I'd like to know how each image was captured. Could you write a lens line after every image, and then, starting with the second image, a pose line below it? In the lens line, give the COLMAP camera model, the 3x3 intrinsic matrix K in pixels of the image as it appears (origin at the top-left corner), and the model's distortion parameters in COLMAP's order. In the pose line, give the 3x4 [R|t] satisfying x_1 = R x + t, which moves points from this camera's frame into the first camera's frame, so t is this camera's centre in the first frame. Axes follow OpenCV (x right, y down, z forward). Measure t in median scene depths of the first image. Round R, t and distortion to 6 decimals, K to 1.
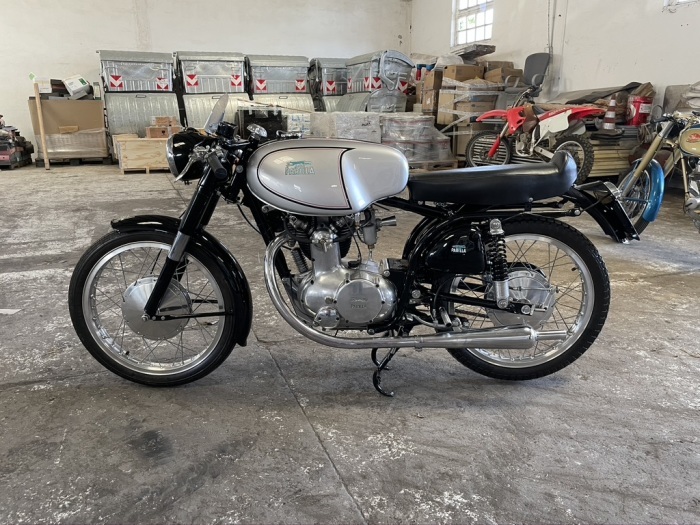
lens RADIAL K [[531.9, 0, 350.0], [0, 531.9, 262.2], [0, 0, 1]] dist [0.014862, 0.000539]
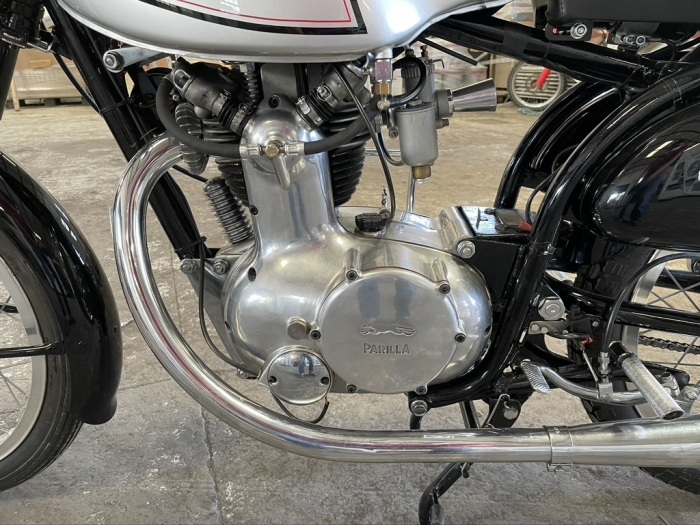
lens RADIAL K [[531.9, 0, 347.8], [0, 531.9, 260.1], [0, 0, 1]] dist [0.014862, 0.000539]
pose [[0.999406, 0.001728, -0.034412, 0.003516], [0.001000, 0.996866, 0.079104, 0.000807], [0.034440, -0.079091, 0.996272, 0.646250]]
